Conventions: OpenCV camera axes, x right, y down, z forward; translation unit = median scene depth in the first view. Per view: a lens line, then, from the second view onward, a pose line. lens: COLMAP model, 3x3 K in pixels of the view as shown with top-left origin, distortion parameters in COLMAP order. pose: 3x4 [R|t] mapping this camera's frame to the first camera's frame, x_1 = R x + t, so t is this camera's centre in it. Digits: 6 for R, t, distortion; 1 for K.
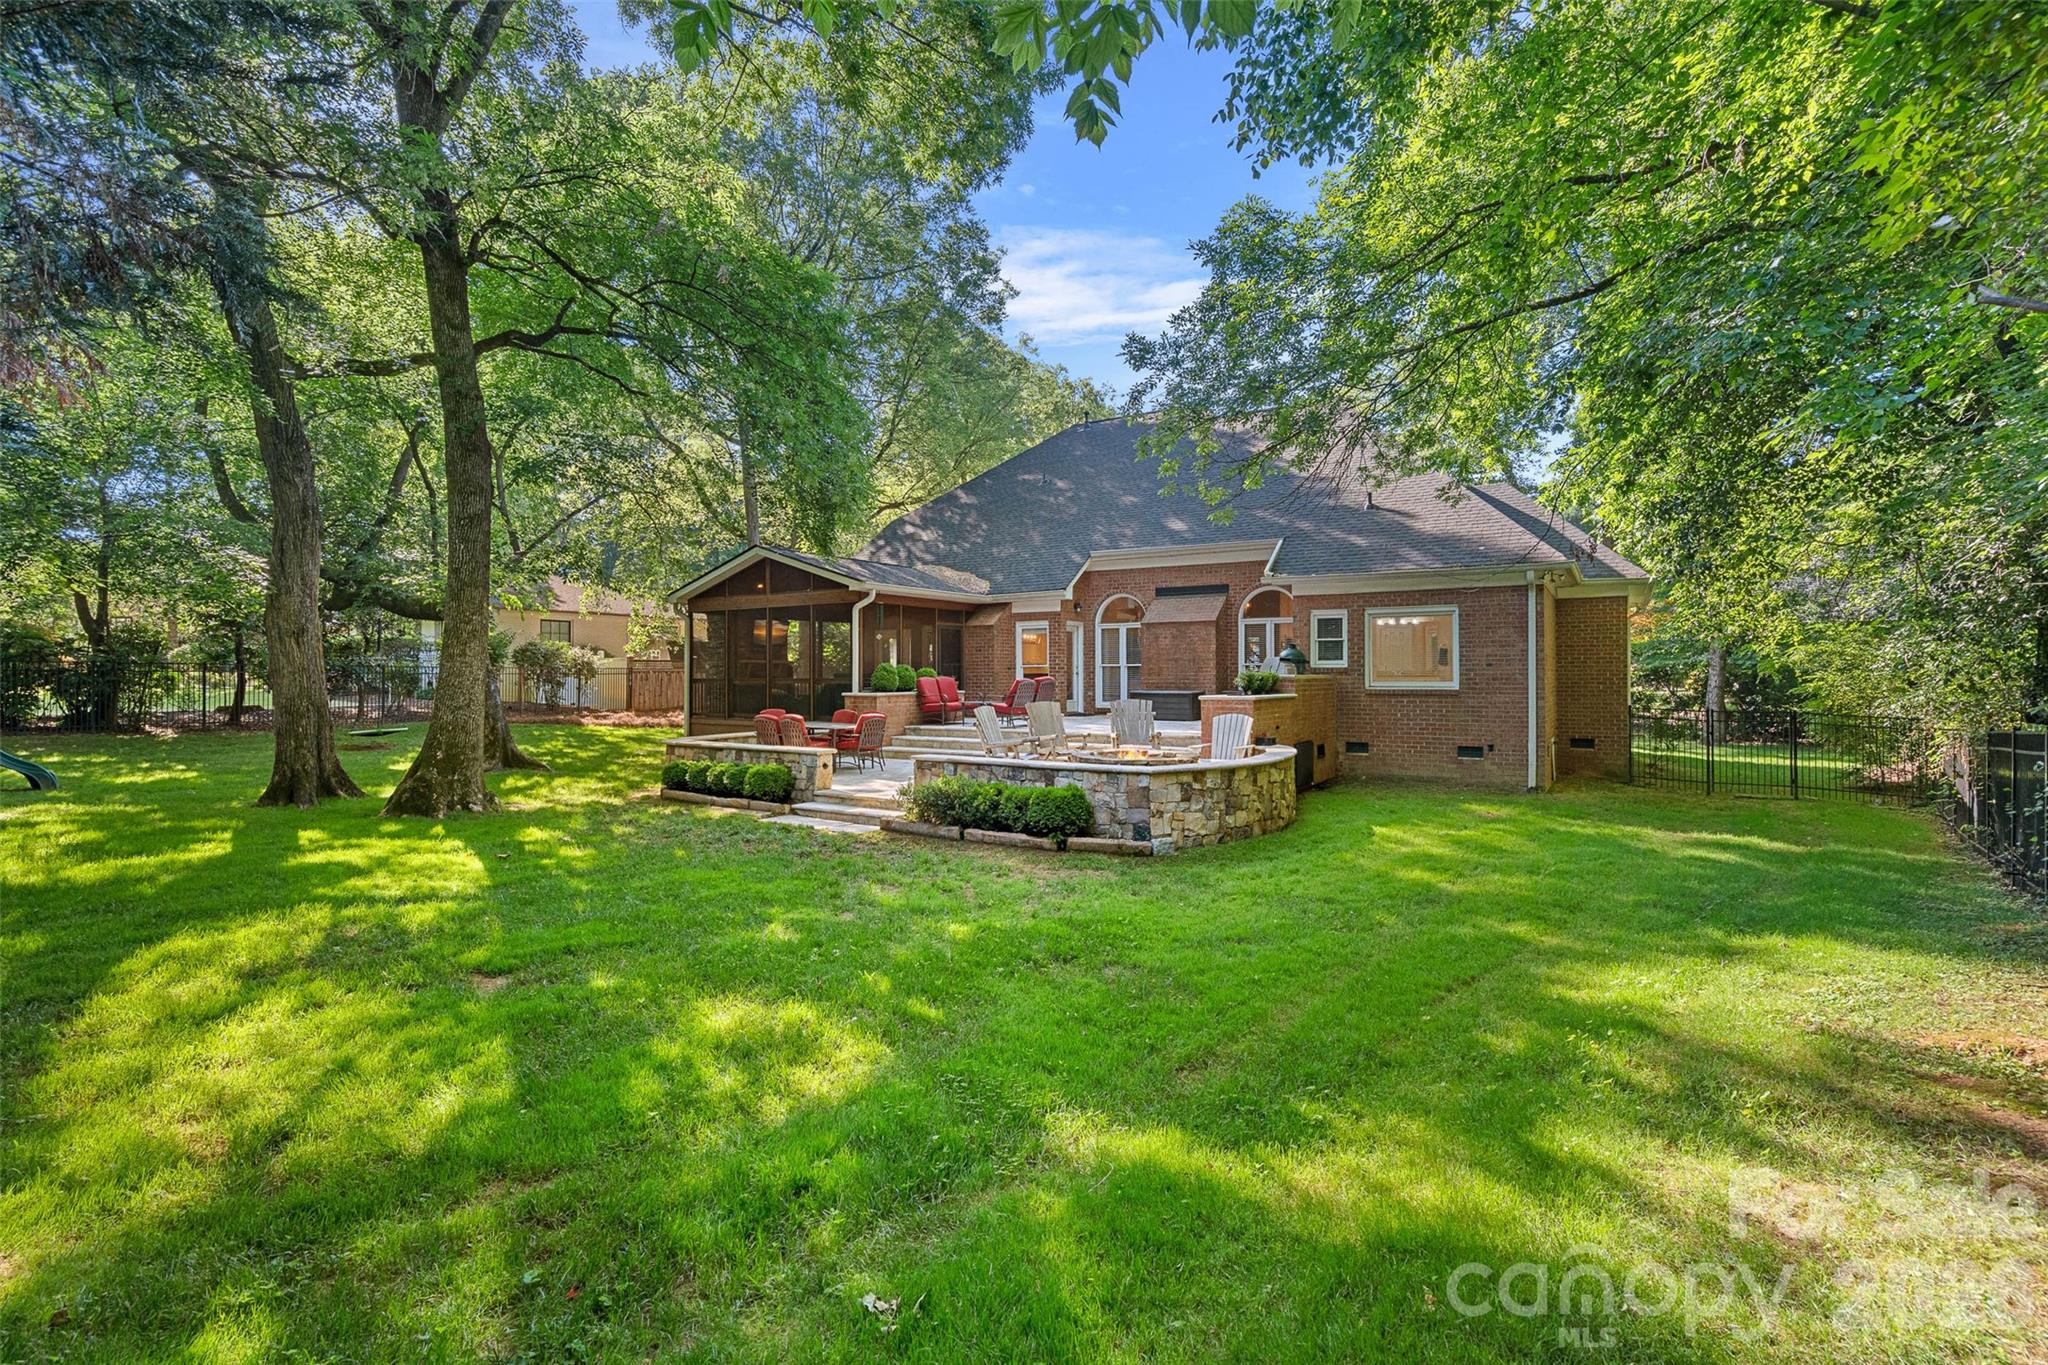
lens RADIAL K [[942.9, 0, 1030.2], [0, 942.9, 676.8], [0, 0, 1]] dist [0.000687, -0.000377]
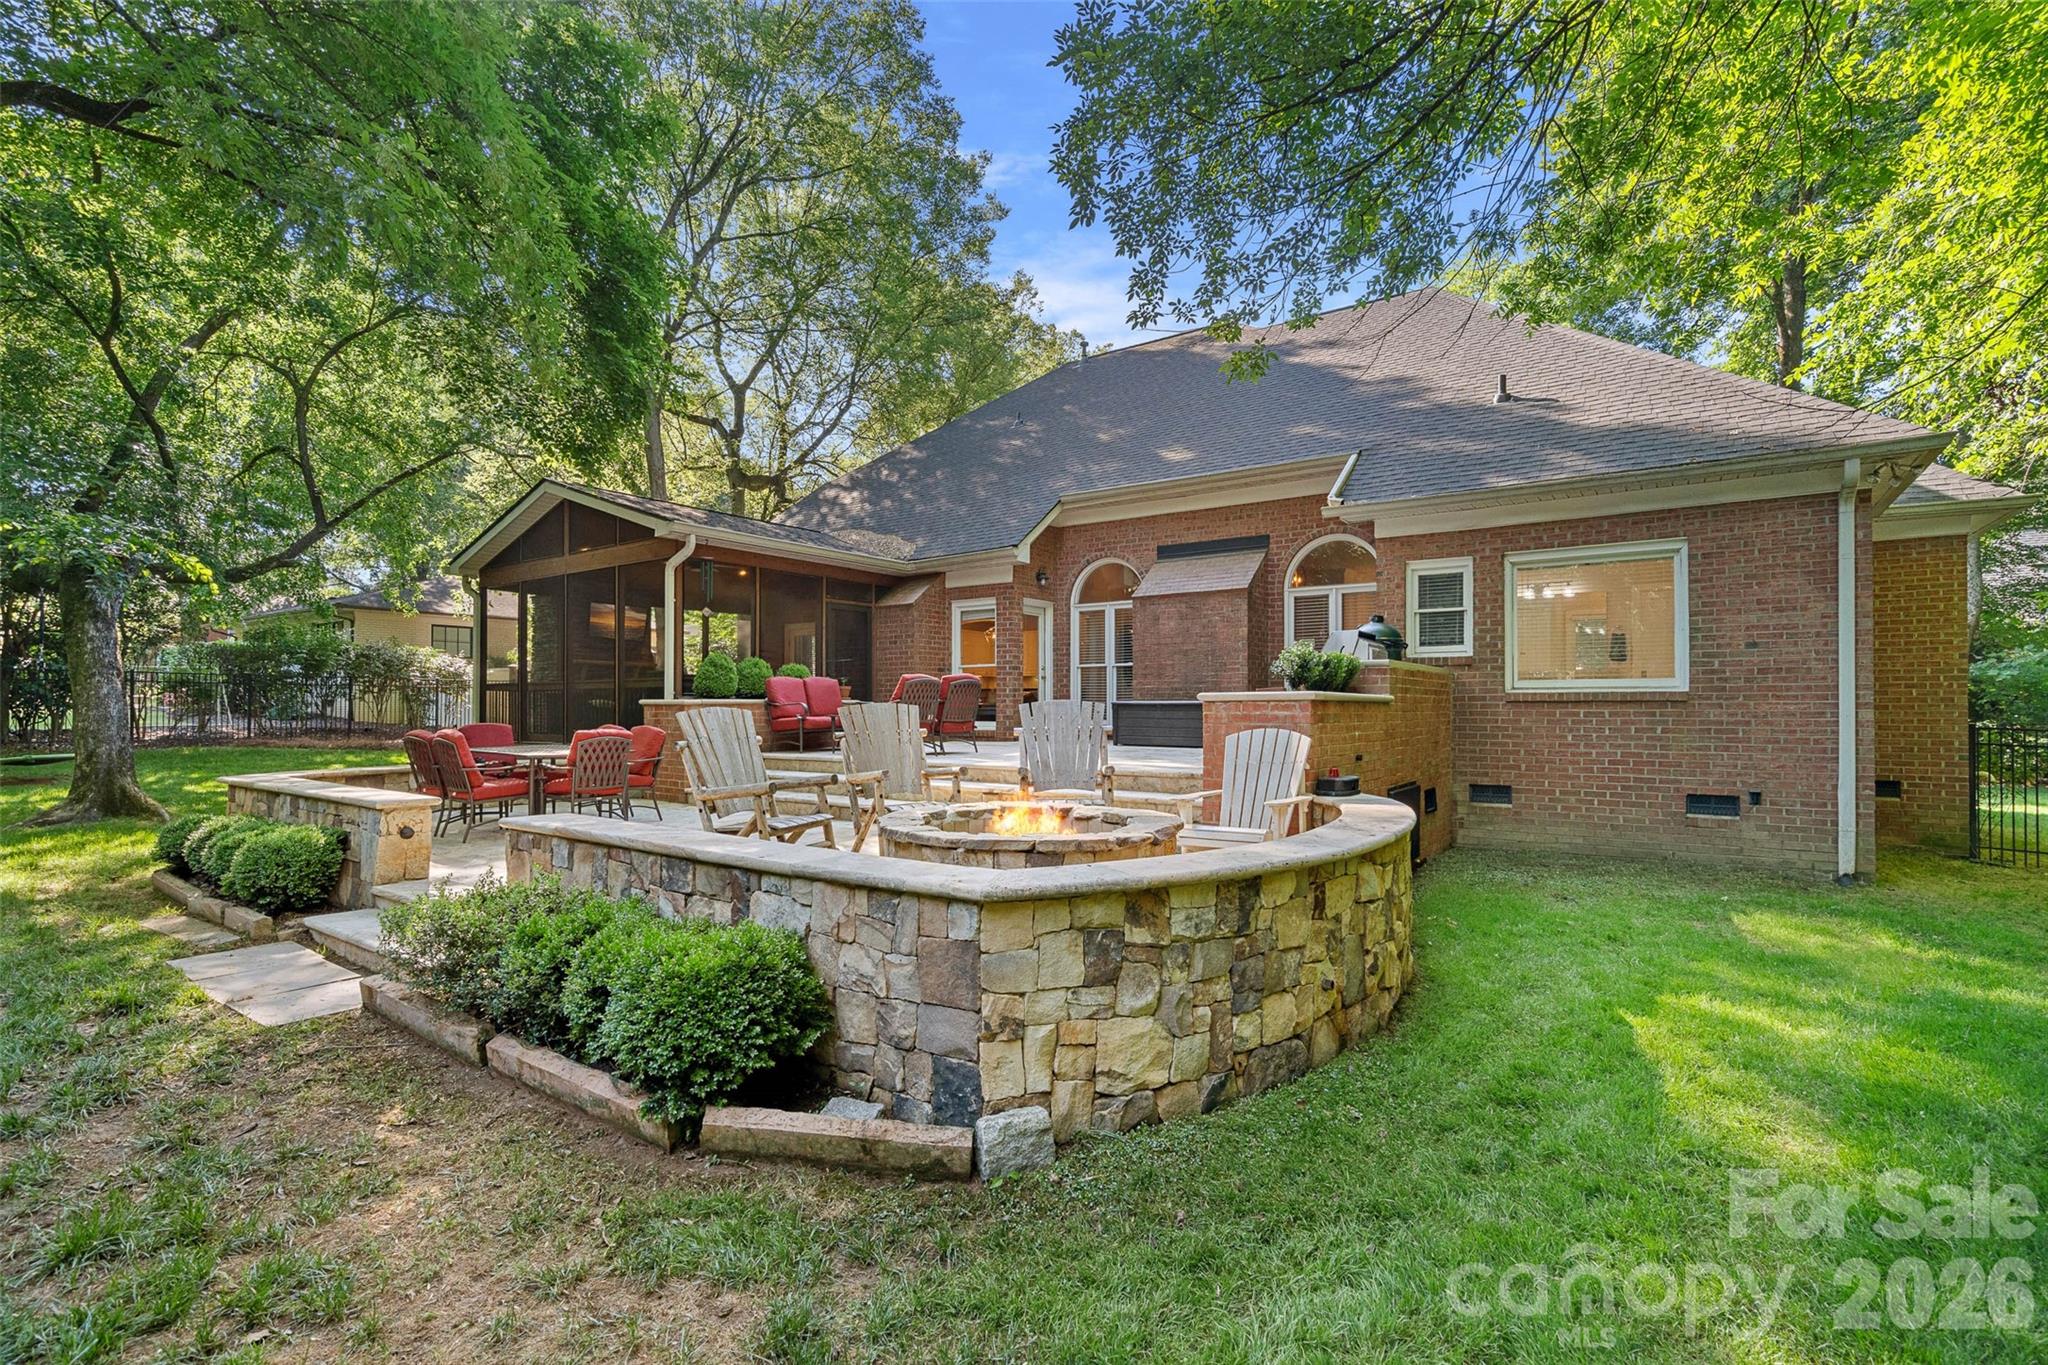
lens RADIAL K [[942.9, 0, 1016.1], [0, 942.9, 693.8], [0, 0, 1]] dist [0.000687, -0.000377]
pose [[0.997816, 0.001126, -0.066046, 0.103175], [-0.002070, 0.999897, -0.014214, 0.024622], [0.066024, 0.014319, 0.997715, 0.444038]]
